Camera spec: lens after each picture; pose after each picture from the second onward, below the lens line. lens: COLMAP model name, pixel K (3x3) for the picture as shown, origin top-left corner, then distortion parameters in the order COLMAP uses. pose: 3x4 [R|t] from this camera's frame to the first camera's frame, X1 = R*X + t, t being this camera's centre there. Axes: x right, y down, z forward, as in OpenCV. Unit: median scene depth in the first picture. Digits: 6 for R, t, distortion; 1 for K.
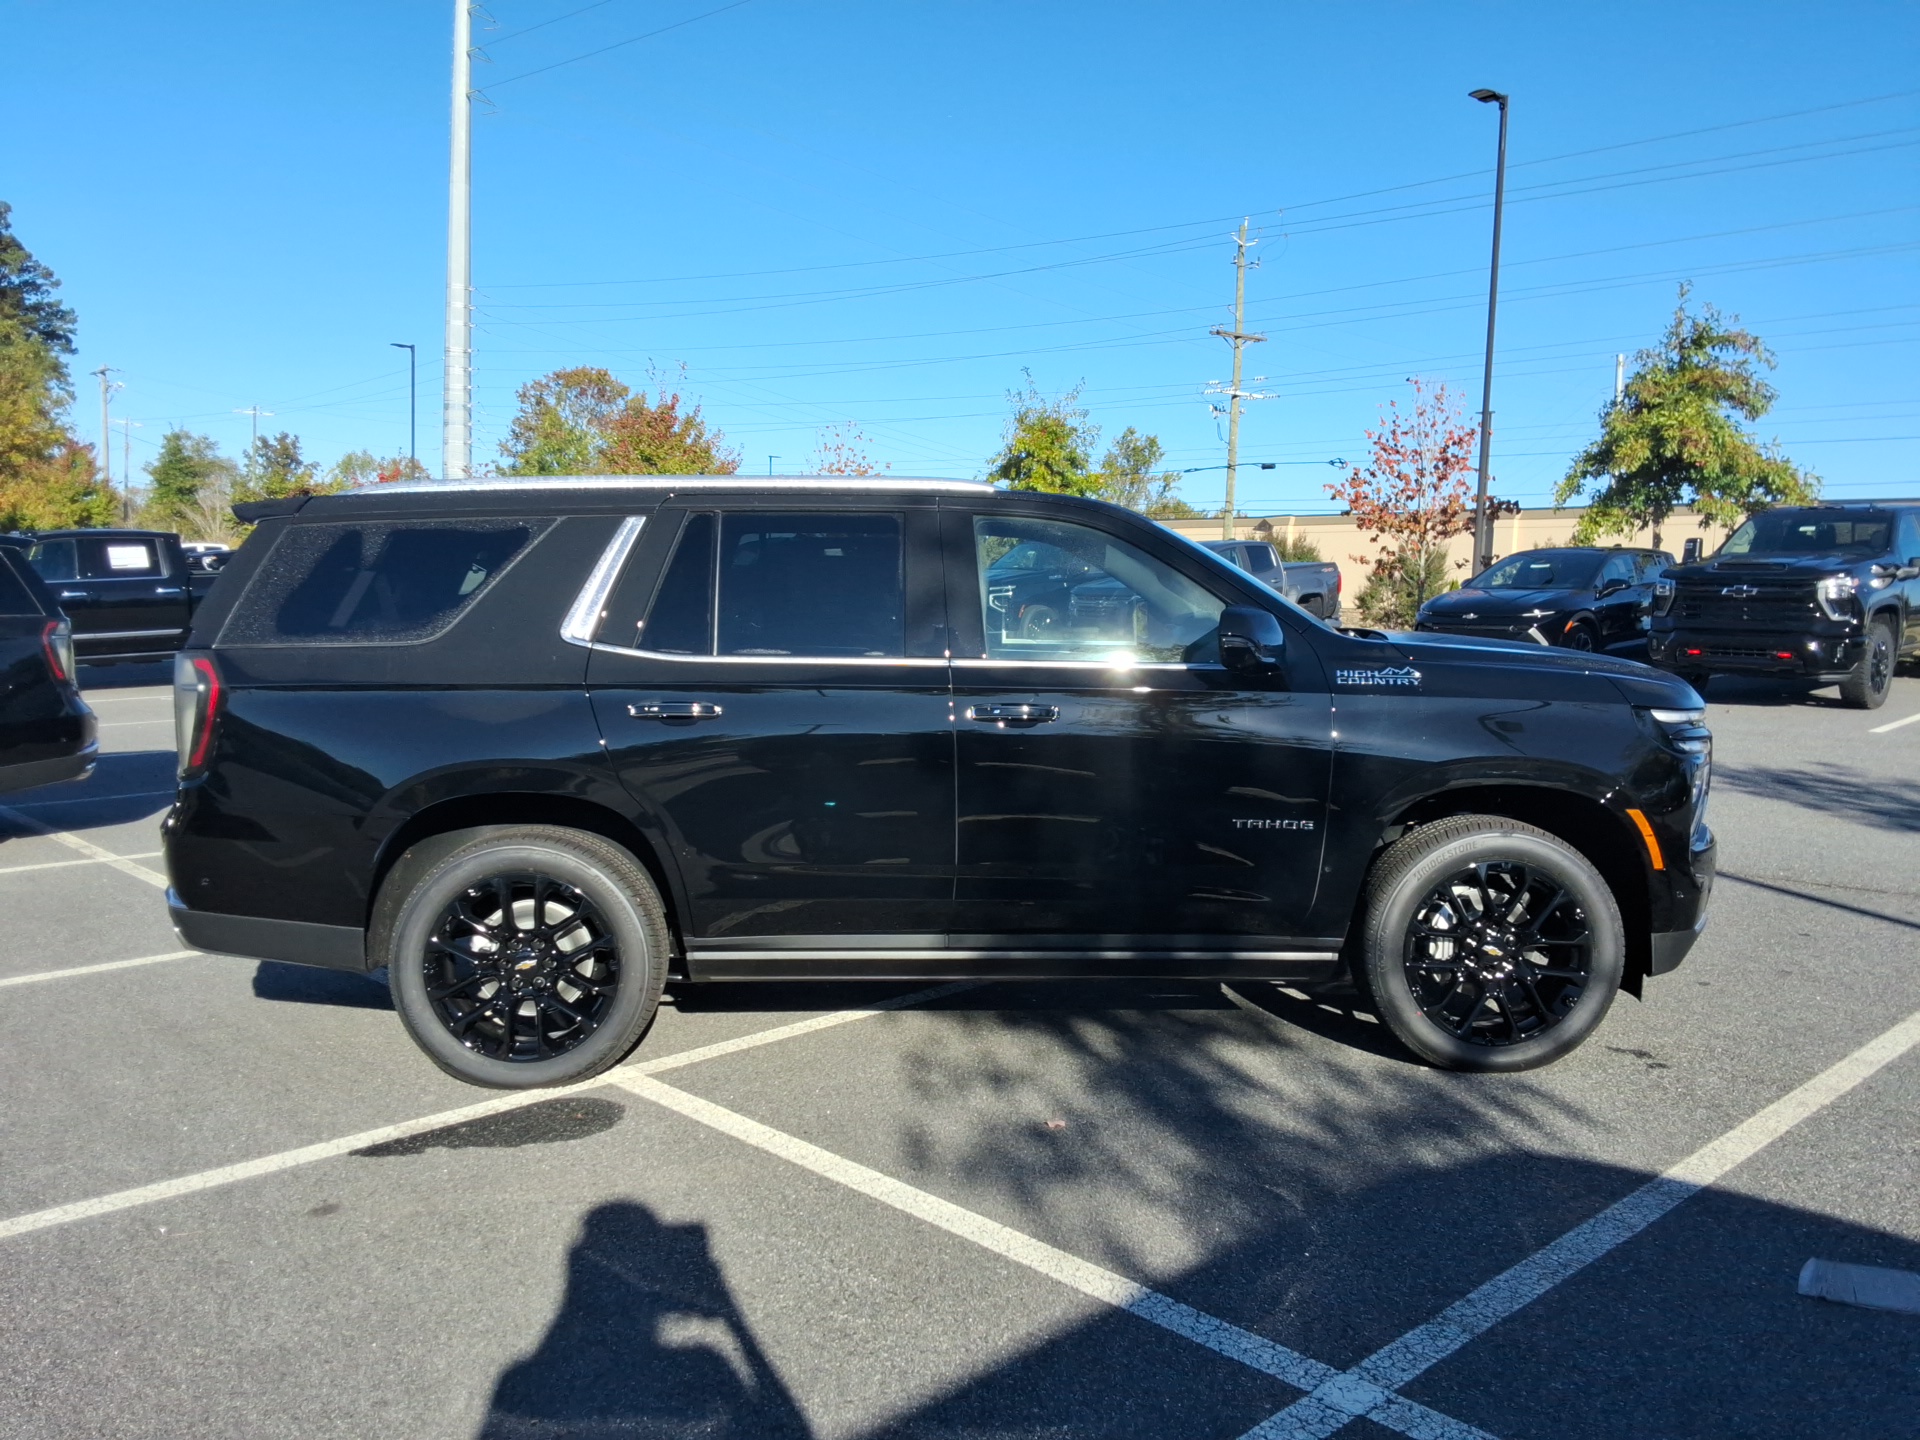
lens RADIAL K [[1560.6, 0, 972.6], [0, 1560.6, 714.7], [0, 0, 1]] dist [0.119179, -0.188152]
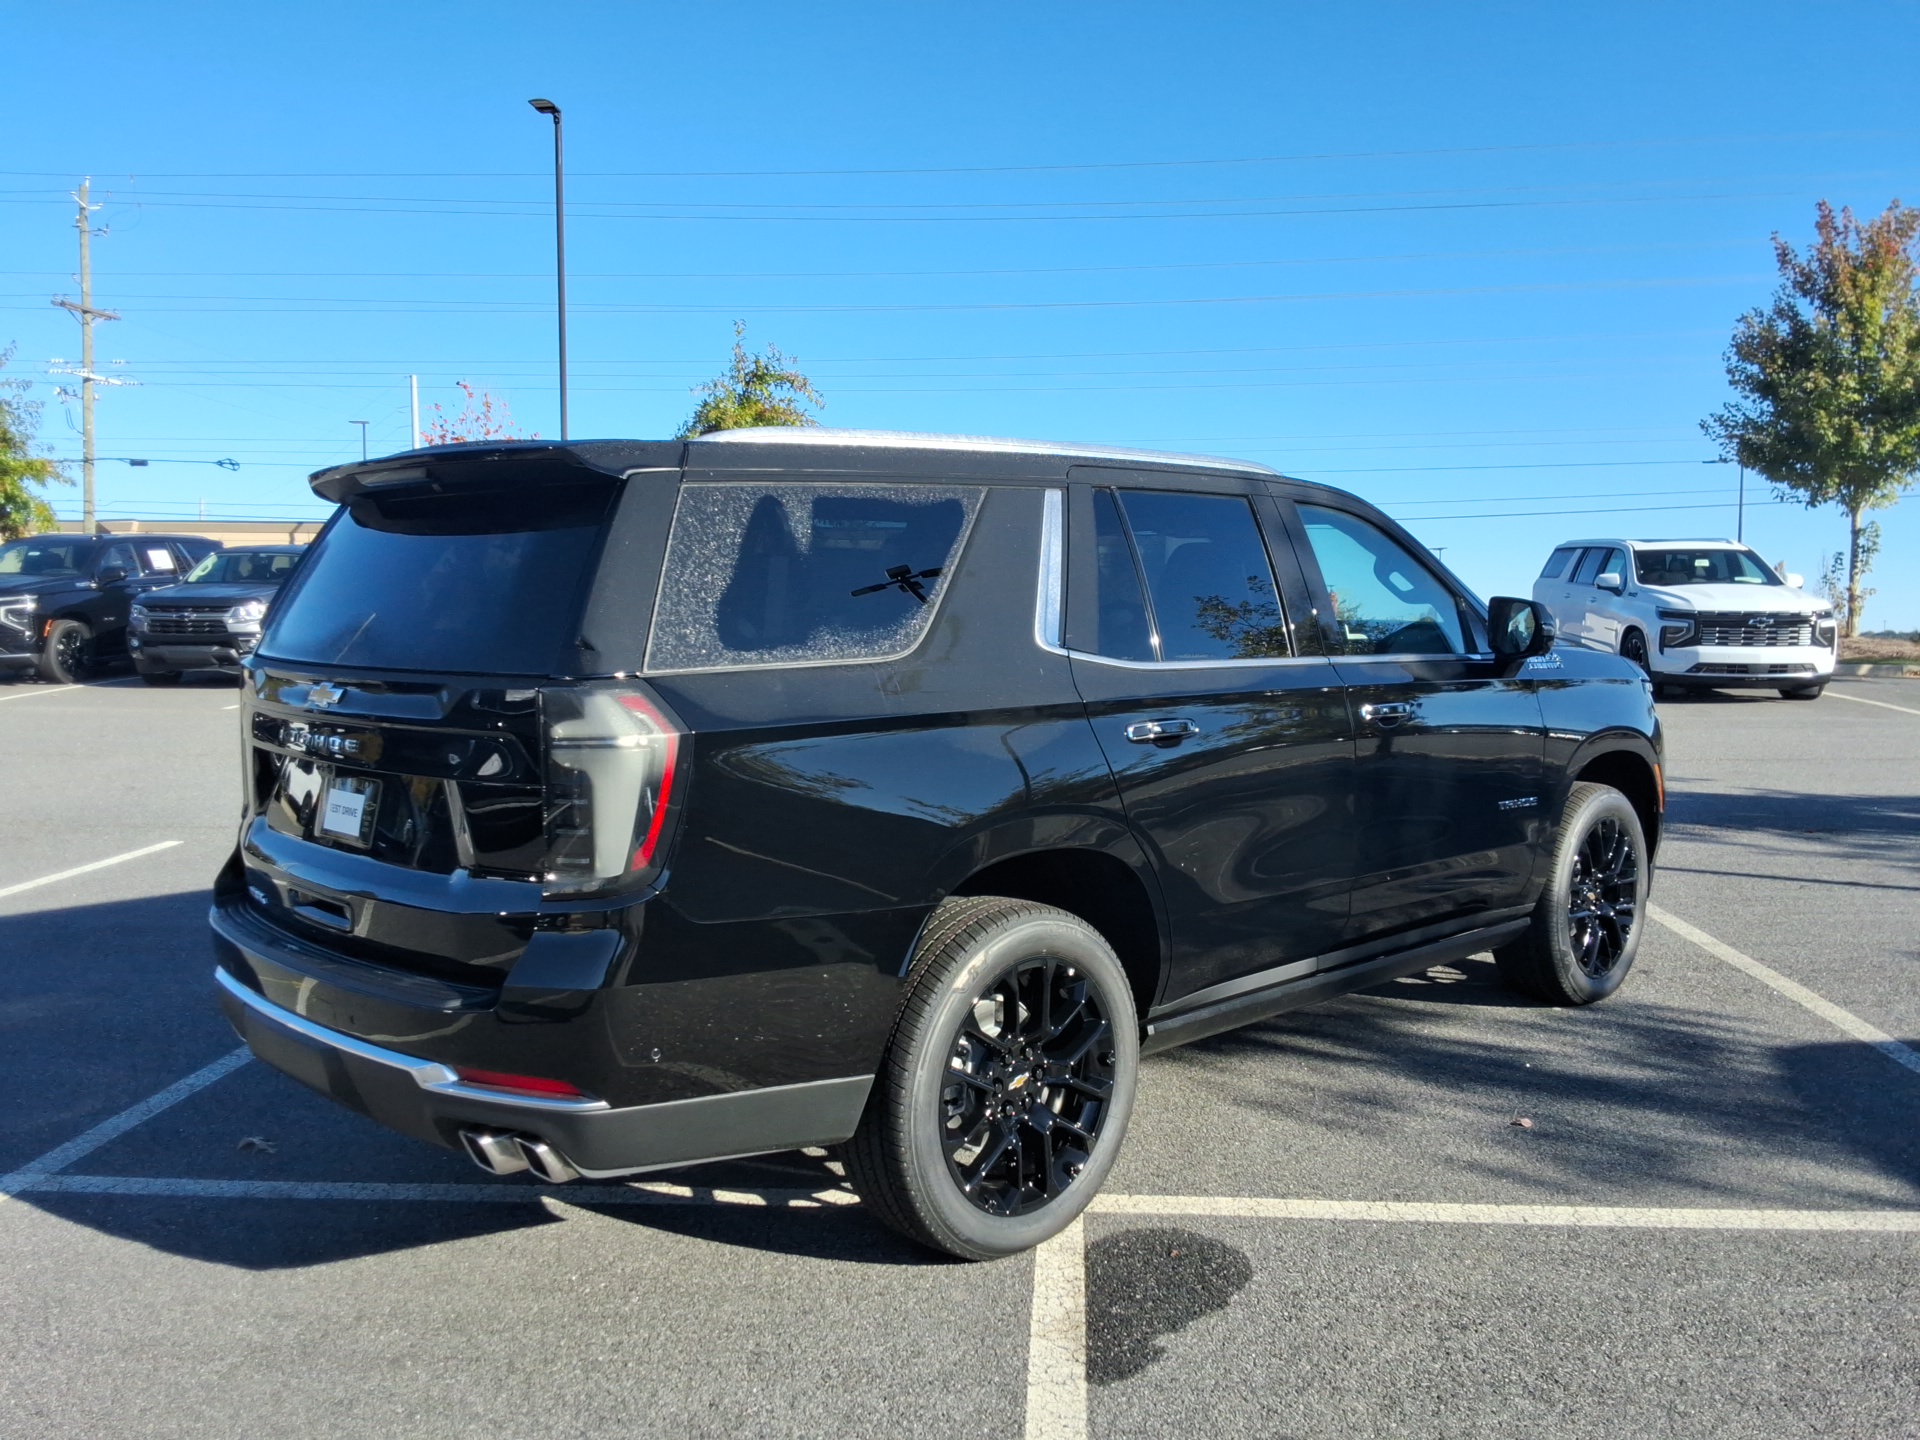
lens RADIAL K [[1560.6, 0, 965.4], [0, 1560.6, 706.7], [0, 0, 1]] dist [0.119179, -0.188152]
pose [[0.733353, -0.051329, 0.677907, -0.798975], [0.061698, 0.998056, 0.008826, -0.027813], [-0.677042, 0.035353, 0.735095, 0.460628]]
